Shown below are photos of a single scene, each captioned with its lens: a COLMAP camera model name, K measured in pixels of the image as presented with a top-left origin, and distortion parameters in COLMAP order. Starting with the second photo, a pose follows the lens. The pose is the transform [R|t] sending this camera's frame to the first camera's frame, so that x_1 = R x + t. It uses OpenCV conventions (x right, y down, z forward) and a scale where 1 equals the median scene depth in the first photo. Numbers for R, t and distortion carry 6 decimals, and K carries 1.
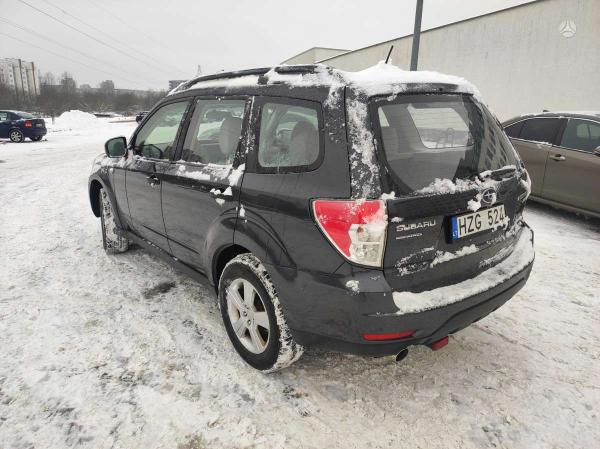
lens RADIAL K [[441.1, 0, 300.0], [0, 441.1, 224.5], [0, 0, 1]] dist [-0.001011, -0.004360]
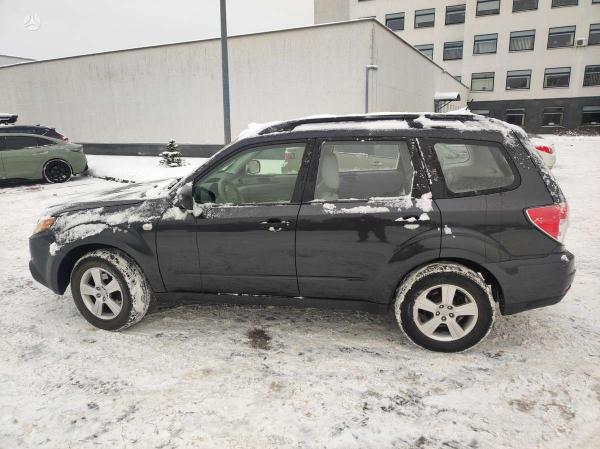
lens RADIAL K [[441.1, 0, 300.0], [0, 441.1, 224.5], [0, 0, 1]] dist [-0.001011, -0.004360]
pose [[0.754171, -0.174453, 0.633082, -1.187281], [0.192630, 0.980427, 0.040695, -0.169279], [-0.627790, 0.091260, 0.773015, 0.278021]]
